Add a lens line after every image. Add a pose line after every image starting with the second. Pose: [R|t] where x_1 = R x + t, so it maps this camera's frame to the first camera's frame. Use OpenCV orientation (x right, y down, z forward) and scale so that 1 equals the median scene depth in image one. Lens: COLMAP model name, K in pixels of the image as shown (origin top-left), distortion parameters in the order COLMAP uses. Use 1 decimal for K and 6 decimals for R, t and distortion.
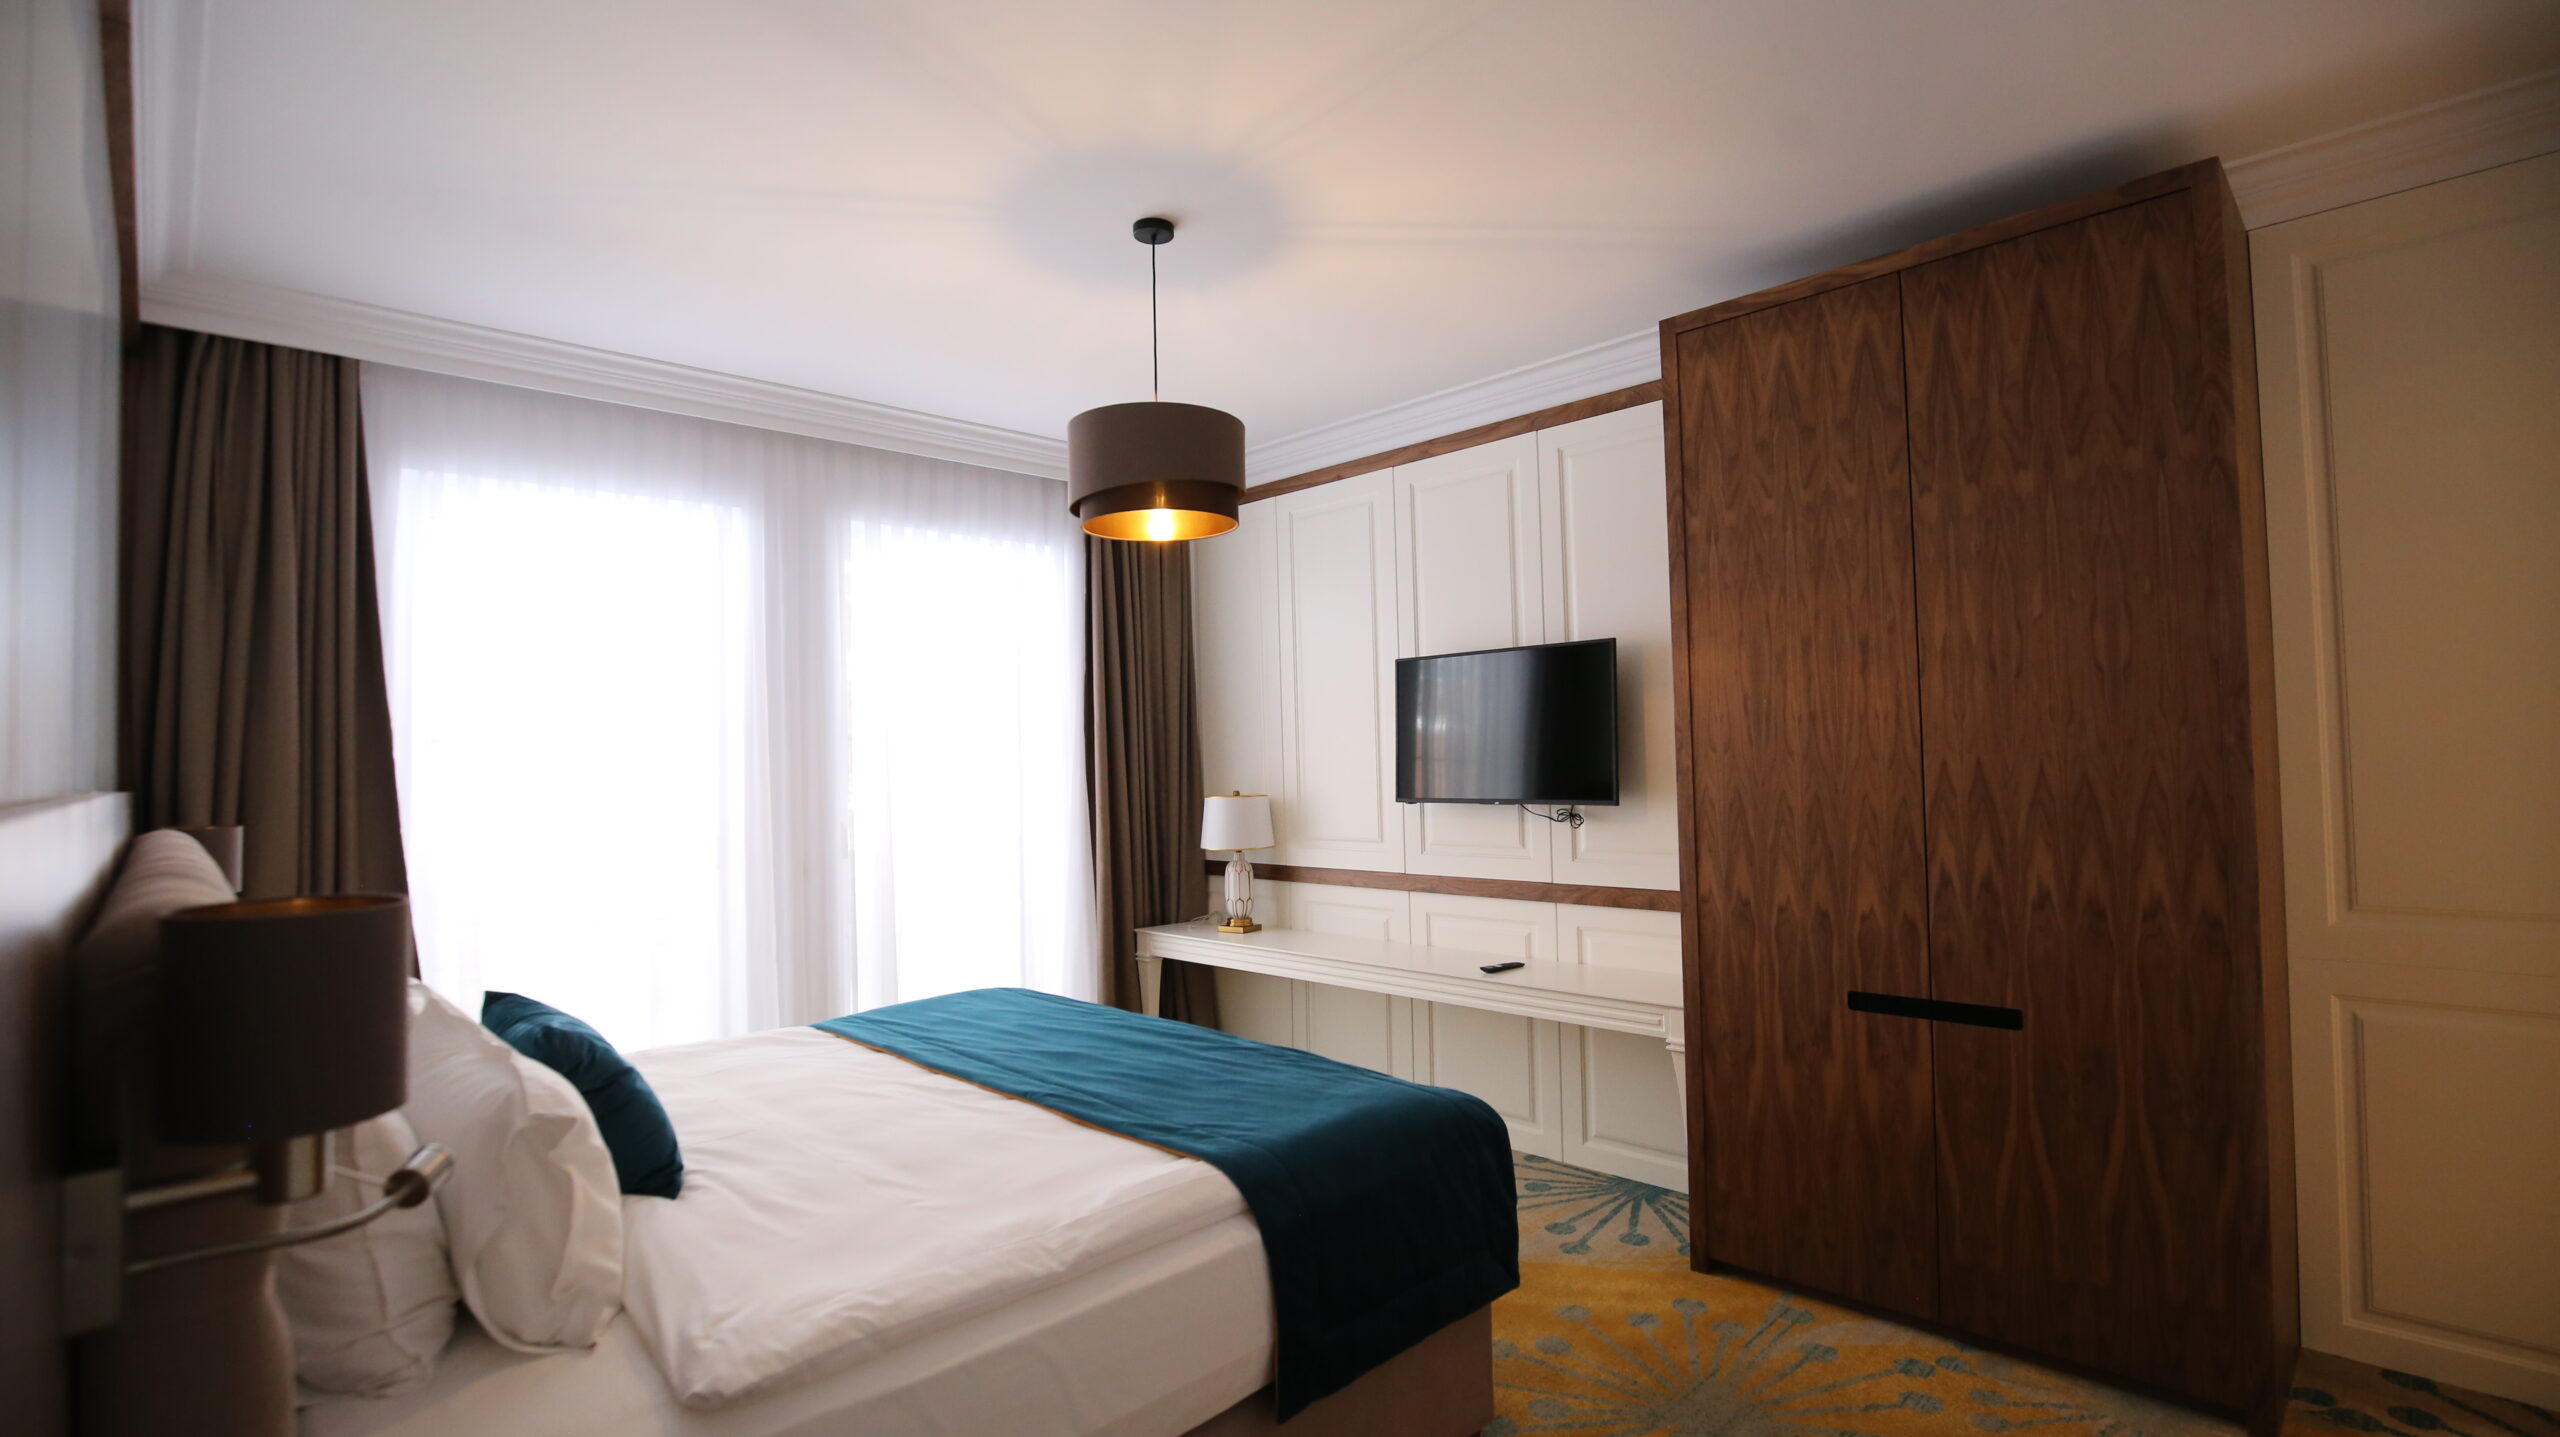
lens RADIAL K [[1194.7, 0, 1307.5], [0, 1194.7, 727.2], [0, 0, 1]] dist [-0.002084, 0.000473]
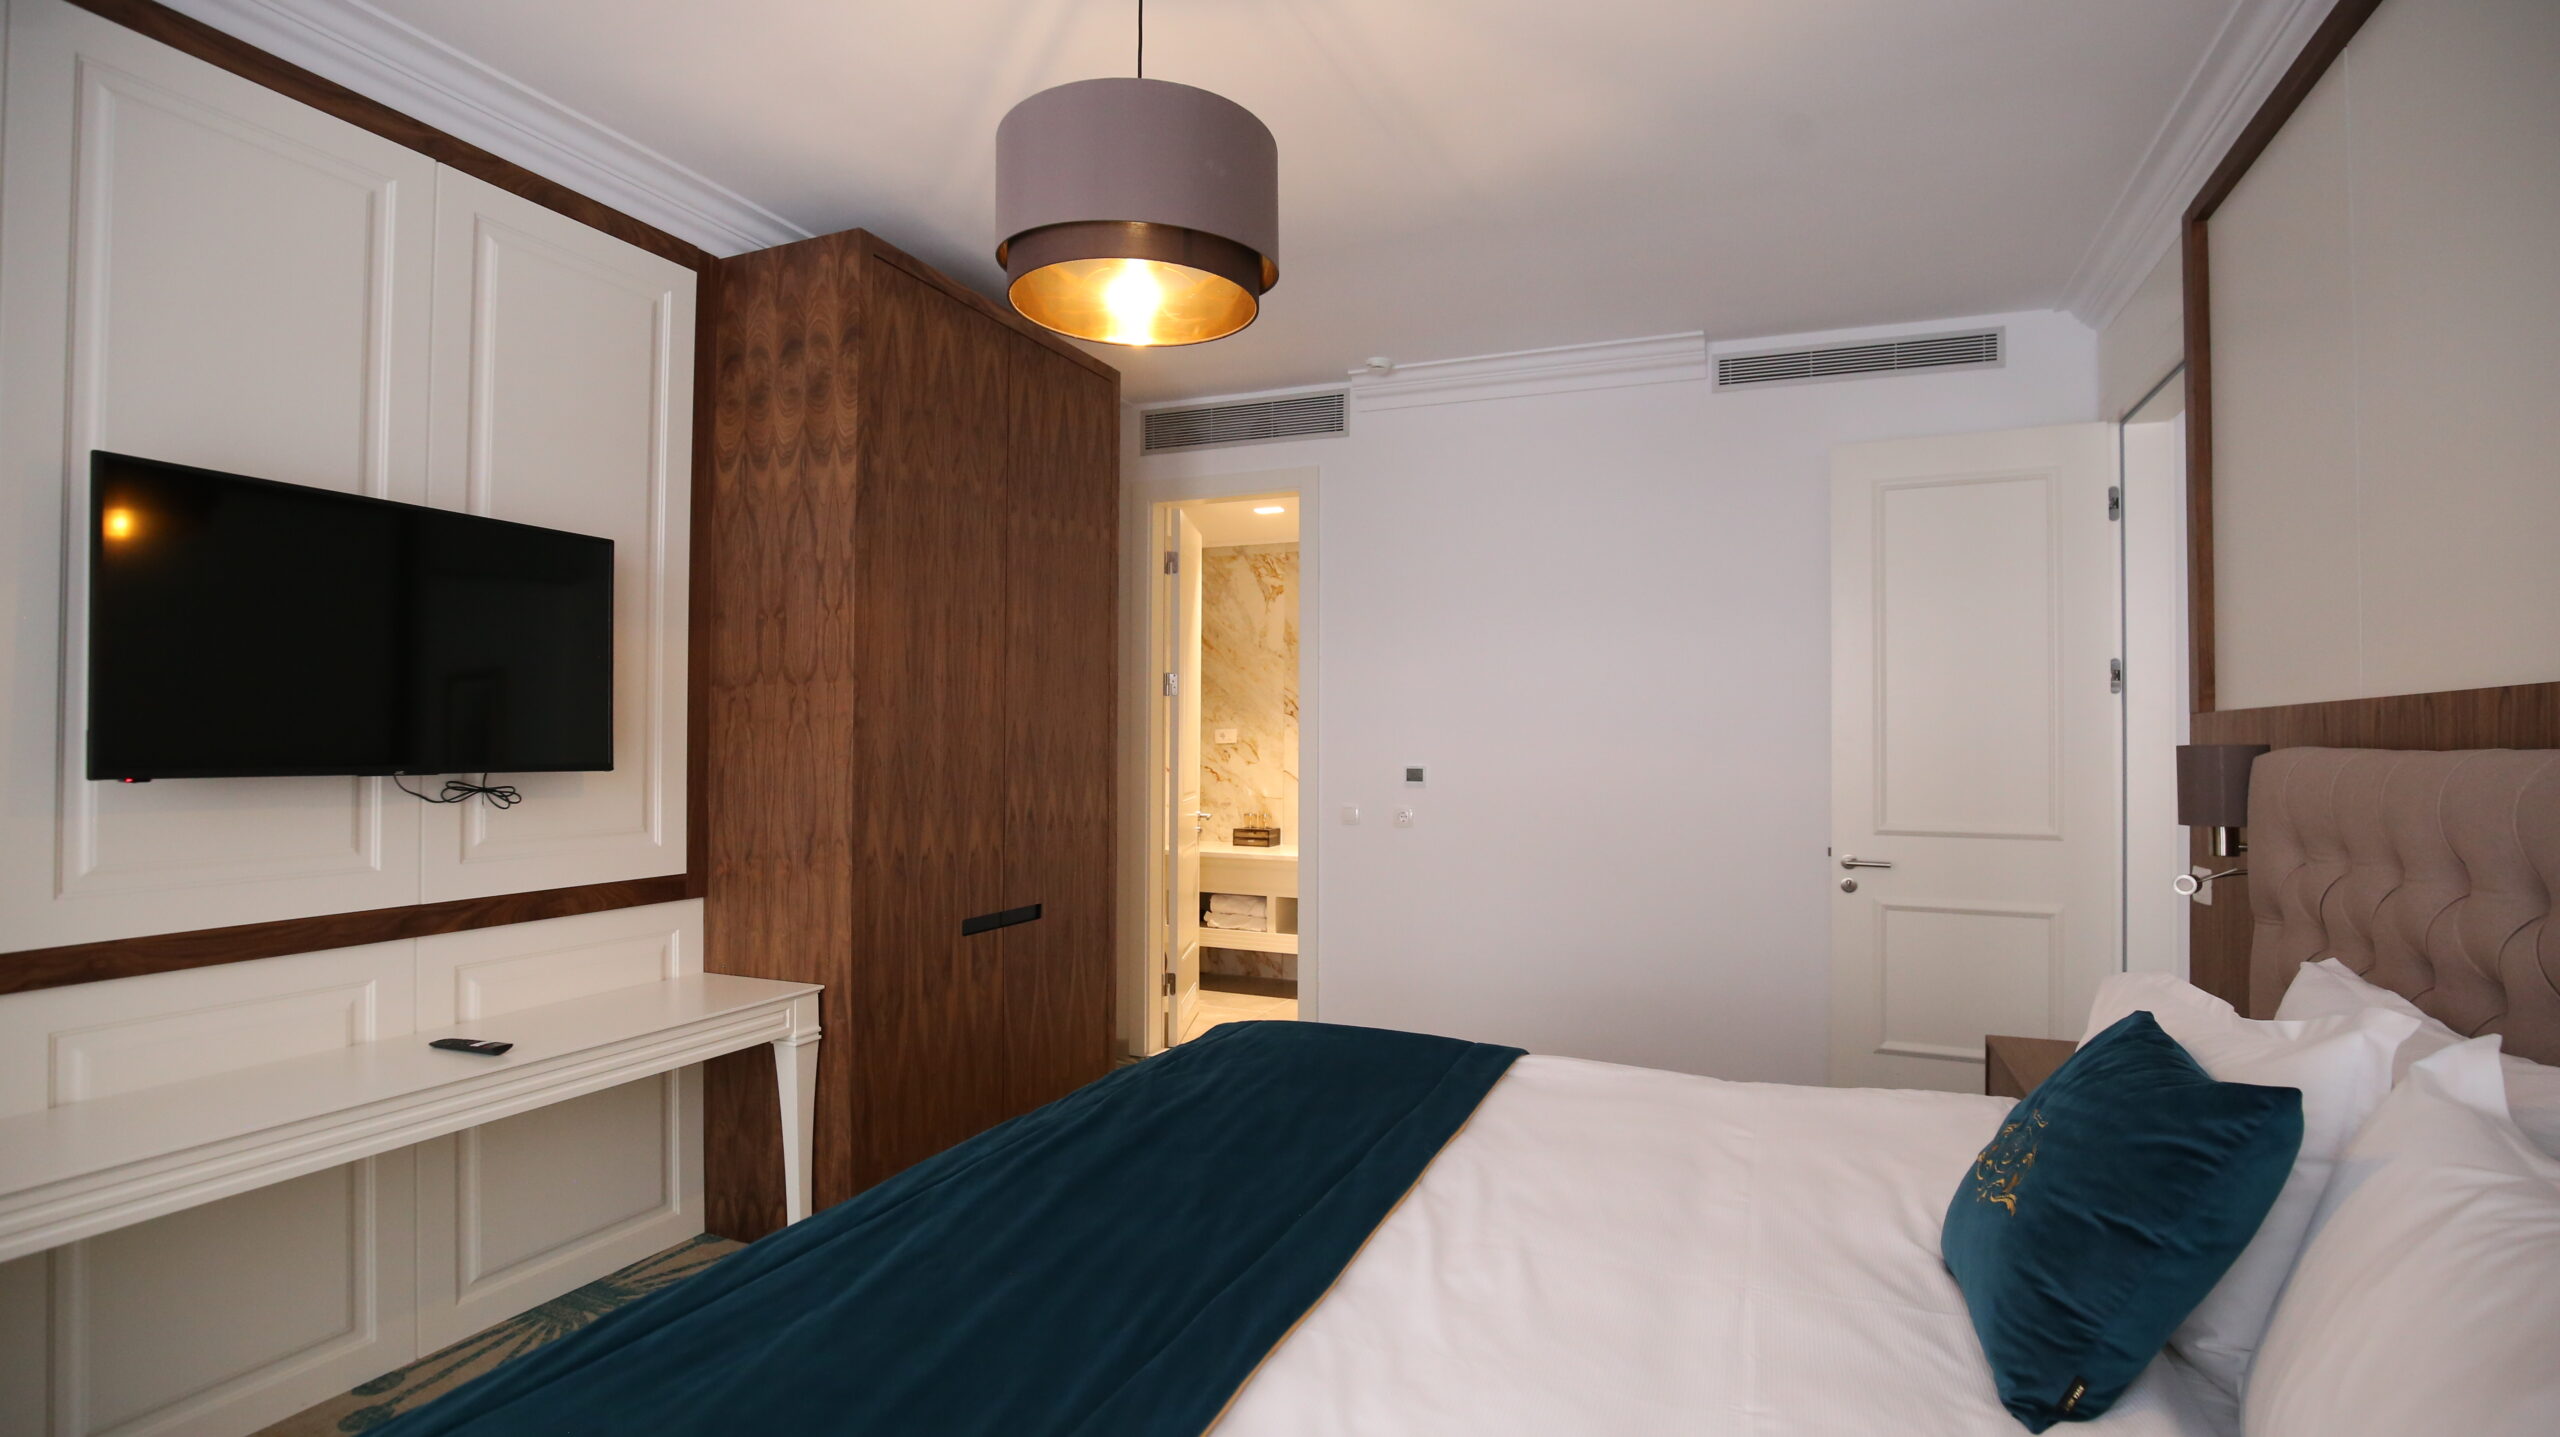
lens RADIAL K [[1221.0, 0, 1280.0], [0, 1221.0, 718.5], [0, 0, 1]] dist [-0.002444, 0.000069]
pose [[-0.375494, 0.036705, 0.926098, -0.738455], [-0.025334, 0.998436, -0.049844, 0.077023], [-0.926479, -0.042177, -0.373977, 1.142419]]
